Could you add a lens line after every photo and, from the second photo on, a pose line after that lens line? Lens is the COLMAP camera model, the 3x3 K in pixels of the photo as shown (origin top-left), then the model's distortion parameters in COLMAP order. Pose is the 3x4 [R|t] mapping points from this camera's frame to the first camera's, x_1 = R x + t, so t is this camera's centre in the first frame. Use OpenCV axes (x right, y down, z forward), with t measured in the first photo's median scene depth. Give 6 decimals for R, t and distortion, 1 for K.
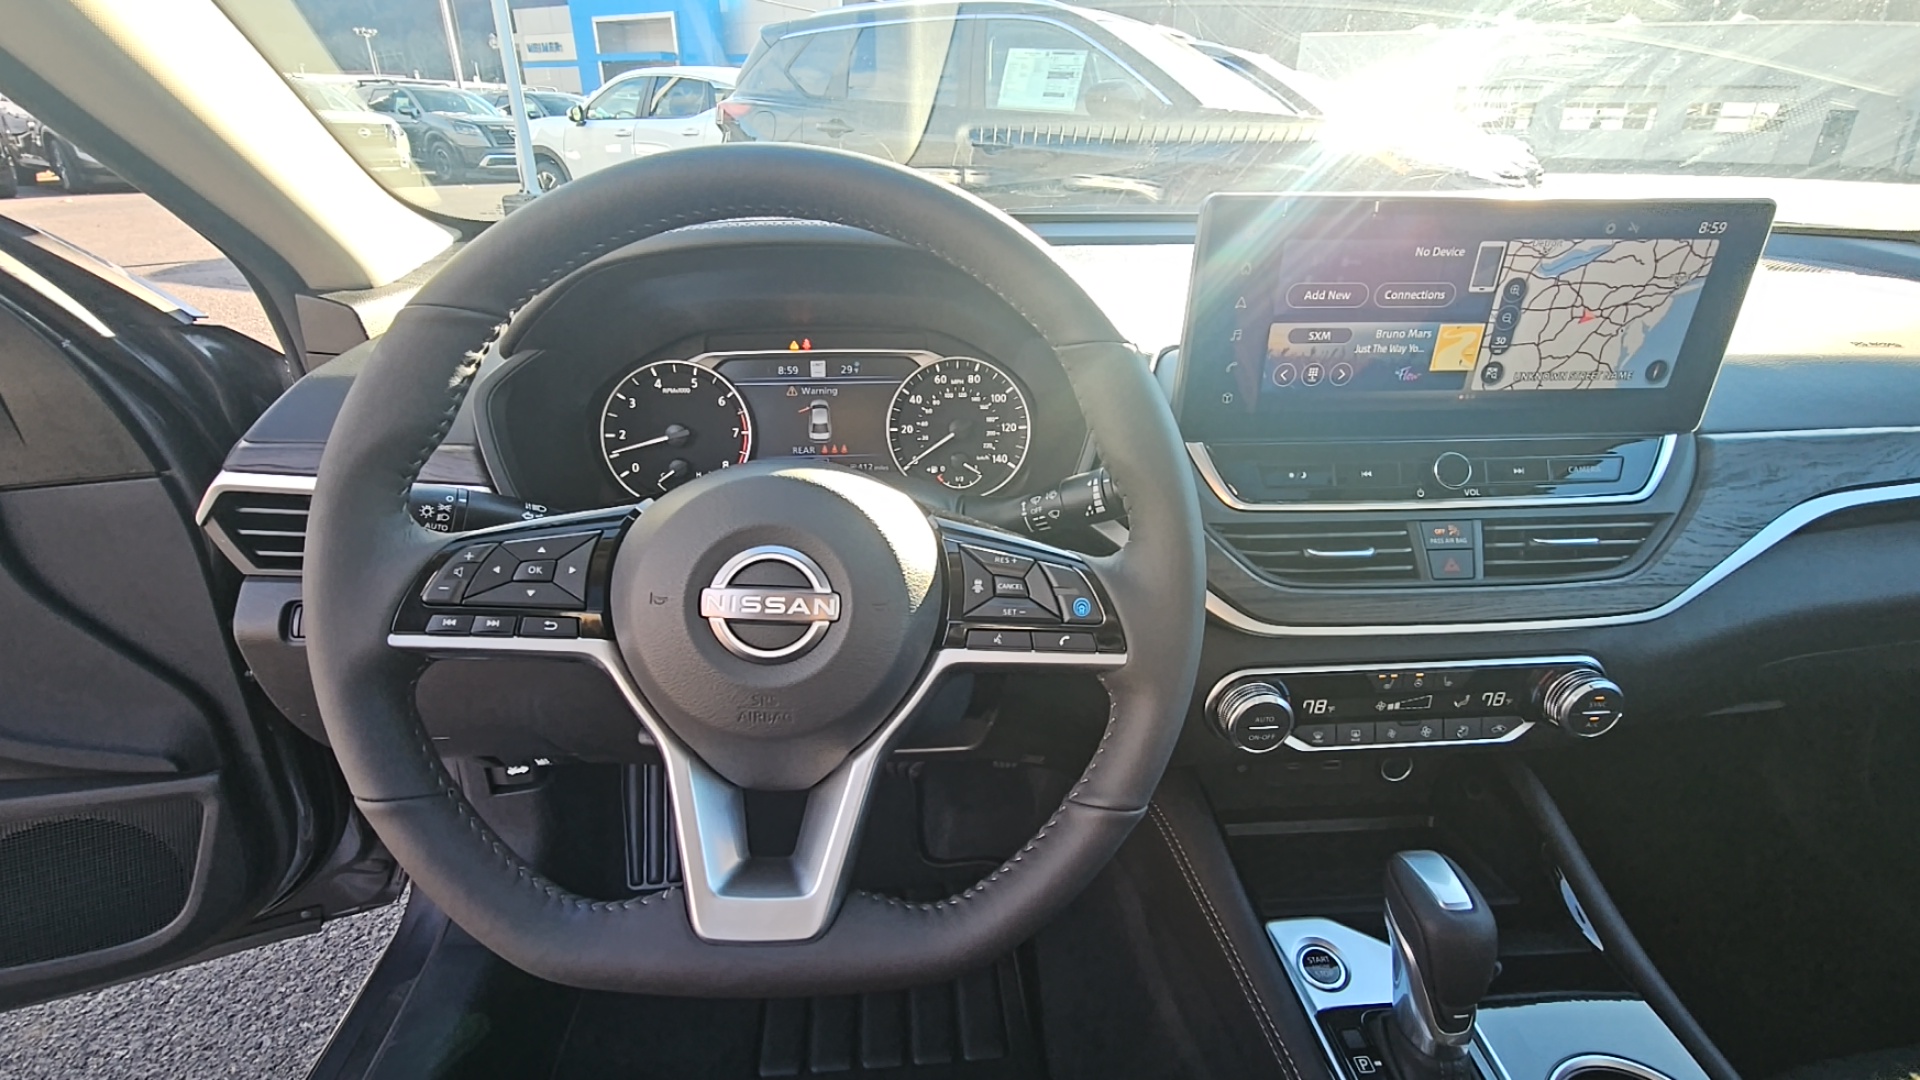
lens RADIAL K [[840.9, 0, 962.9], [0, 840.9, 531.0], [0, 0, 1]] dist [0.015444, -0.006990]
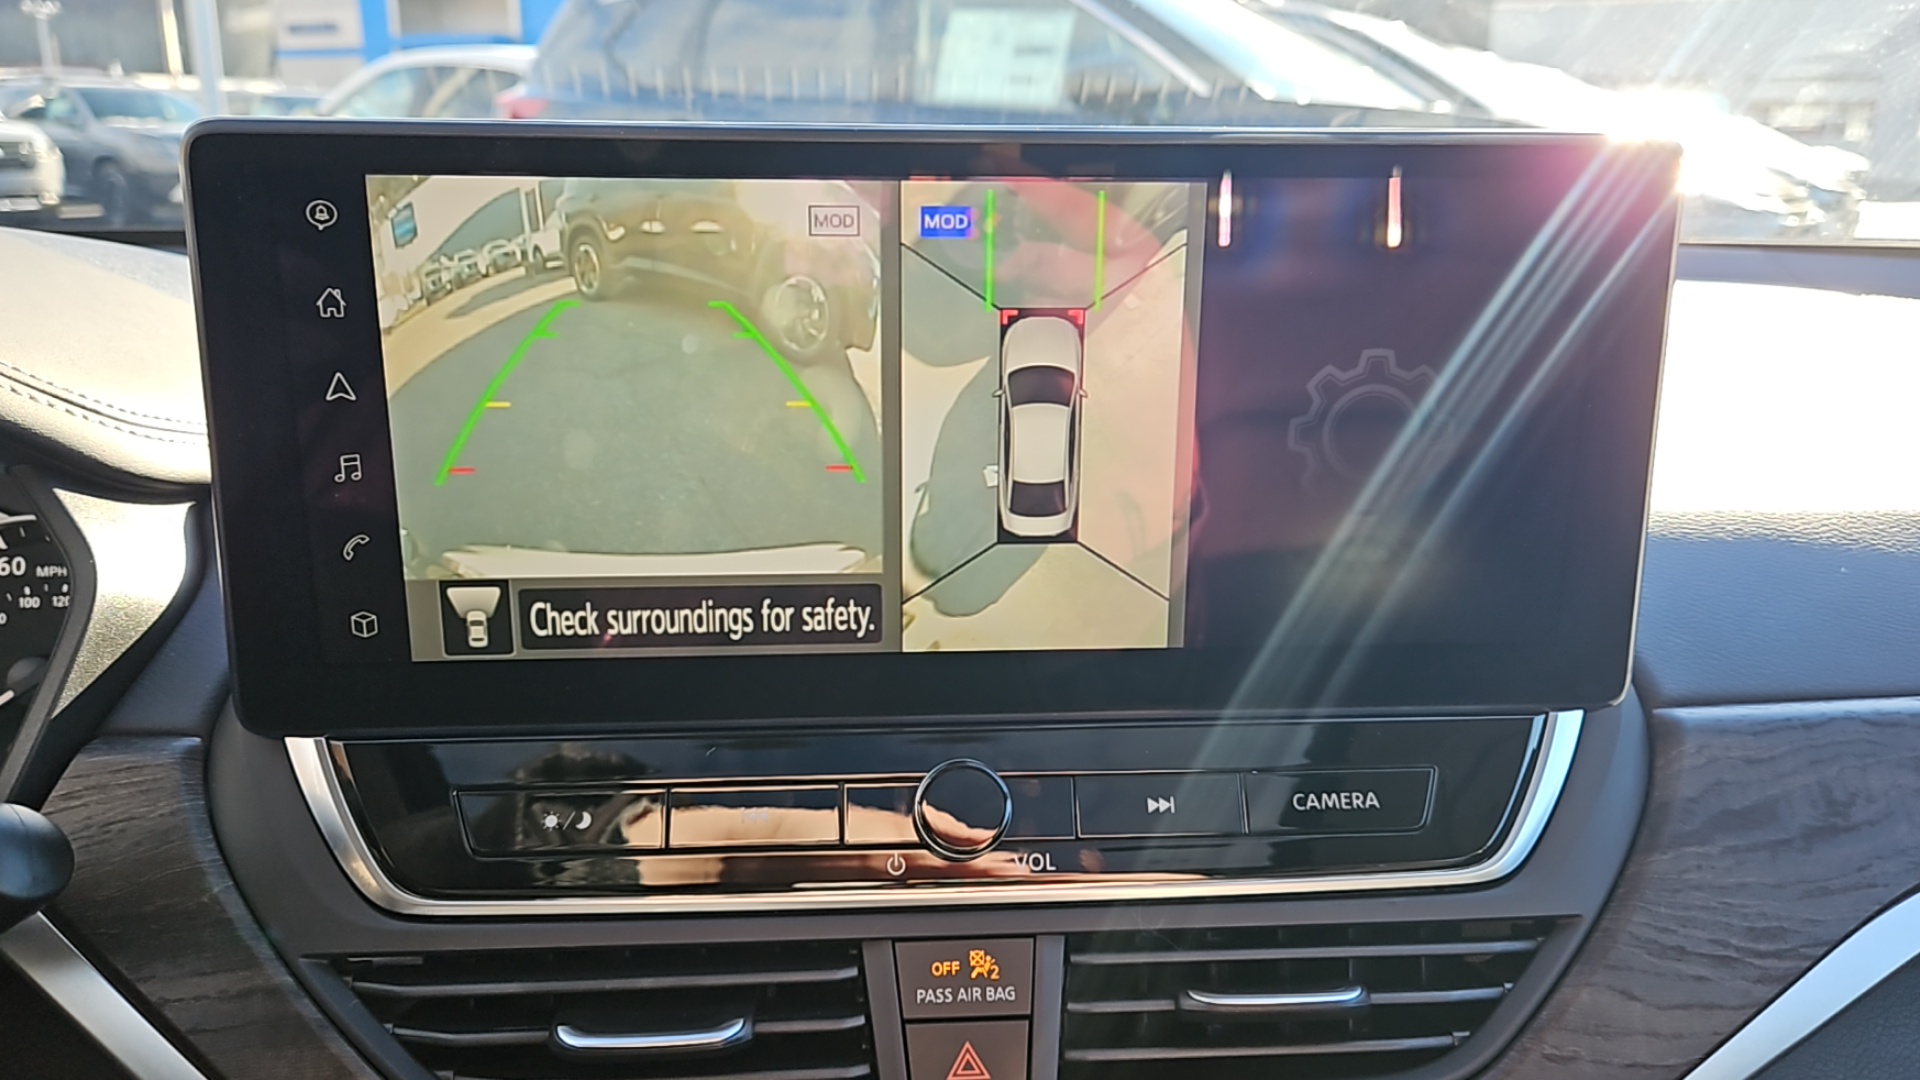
lens RADIAL K [[1413.9, 0, 960.0], [0, 1413.9, 540.0], [0, 0, 1]] dist [0.068260, -0.072254]
pose [[0.999947, -0.002821, -0.009901, 0.569899], [0.001061, 0.984847, -0.173423, -0.077718], [0.010240, 0.173403, 0.984798, 0.328953]]
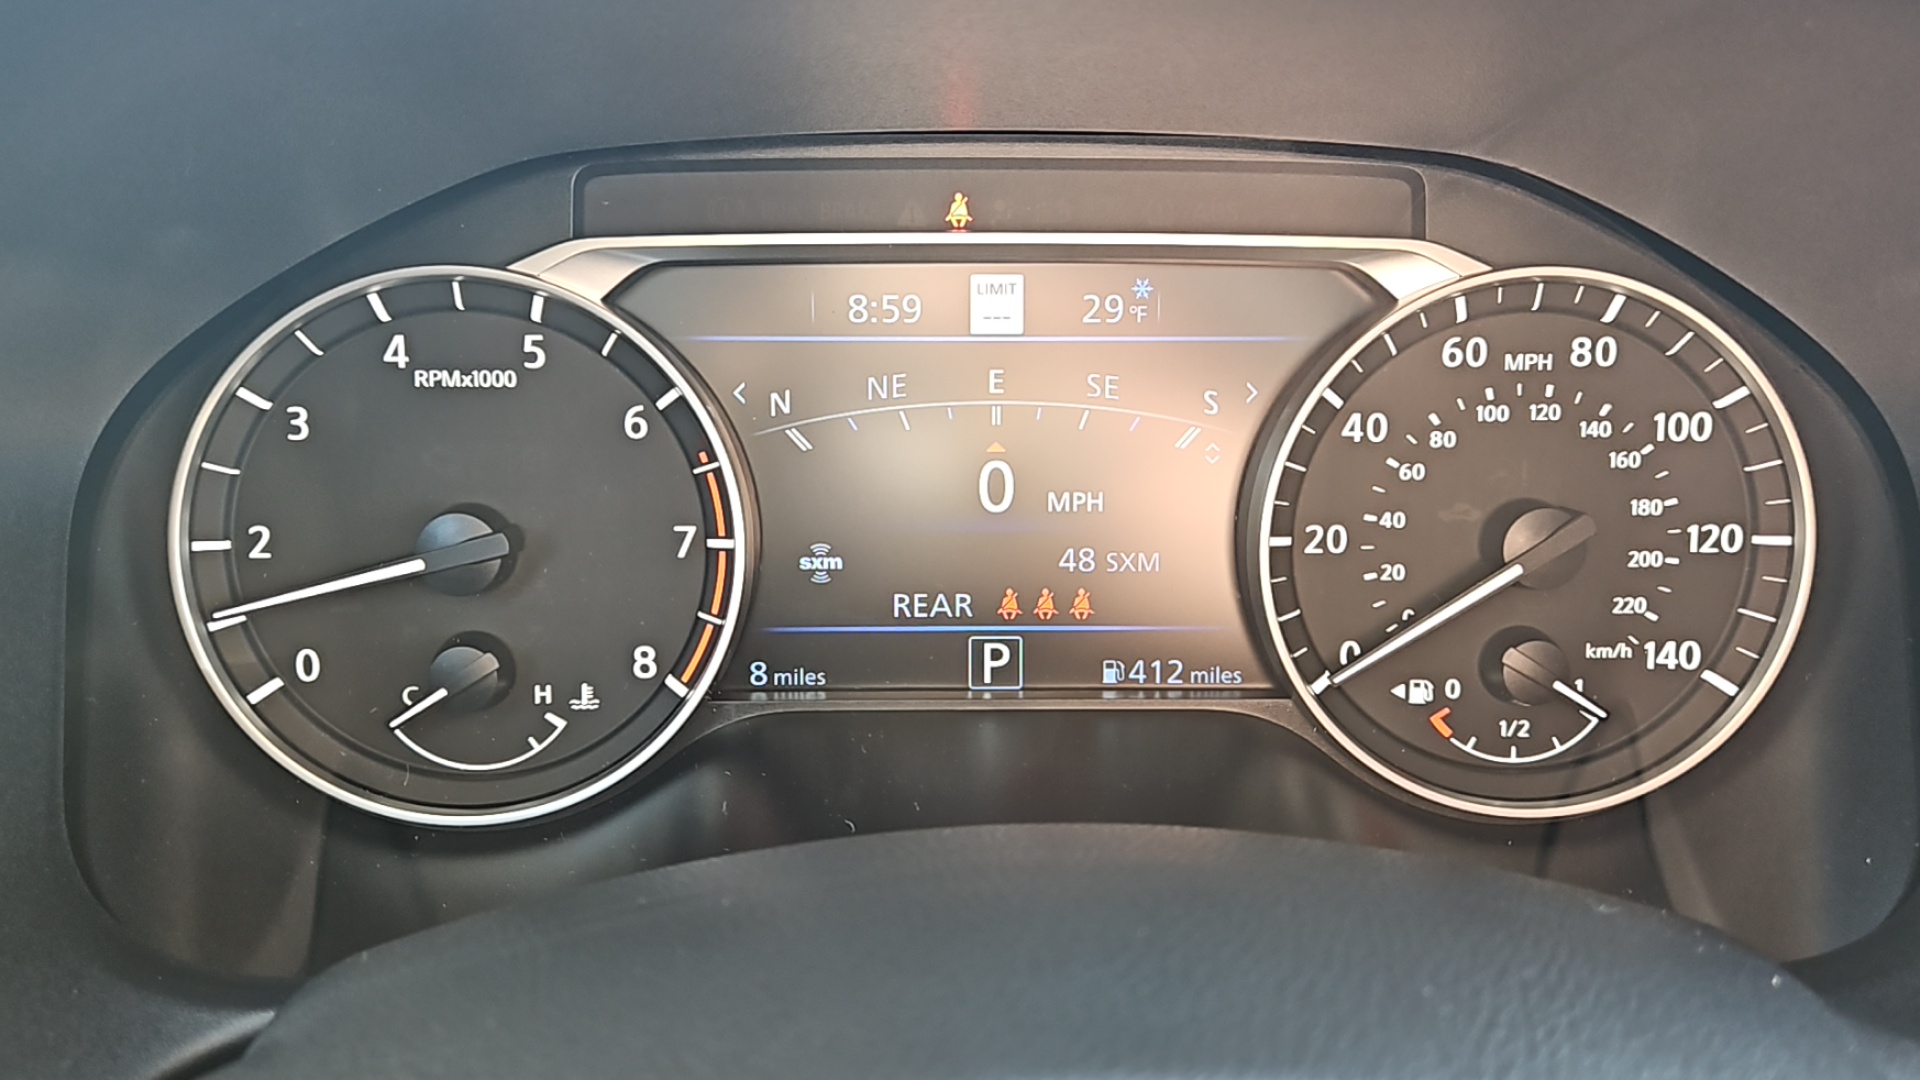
lens RADIAL K [[1407.8, 0, 959.2], [0, 1407.8, 544.8], [0, 0, 1]] dist [0.073517, -0.075688]
pose [[0.998919, 0.023456, -0.040128, -0.198227], [-0.022934, 0.999647, 0.013399, -0.148625], [0.040429, -0.012465, 0.999105, 0.669302]]
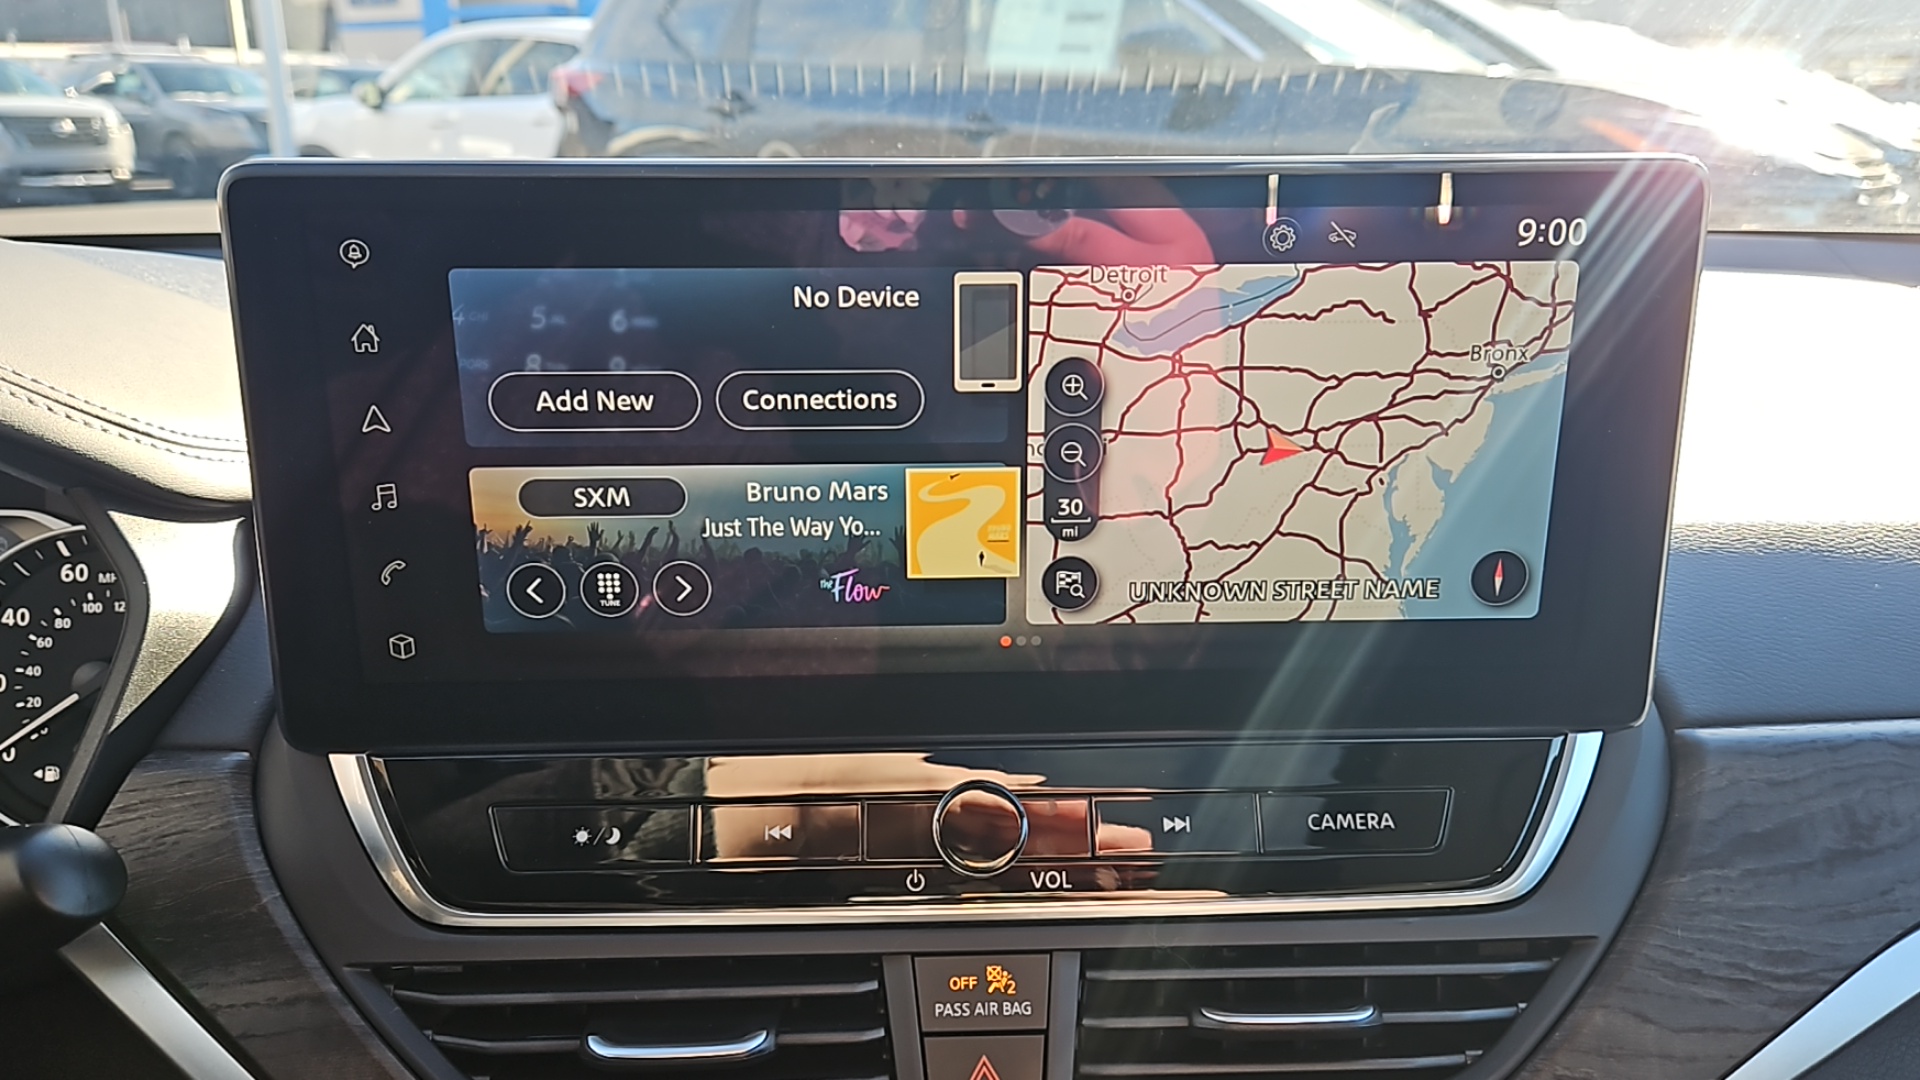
lens RADIAL K [[1407.8, 0, 959.2], [0, 1407.8, 544.8], [0, 0, 1]] dist [0.073517, -0.075688]
pose [[0.998808, -0.001995, -0.048767, 0.586746], [-0.005194, 0.989149, -0.146826, -0.102551], [0.048531, 0.146905, 0.987959, 0.317022]]
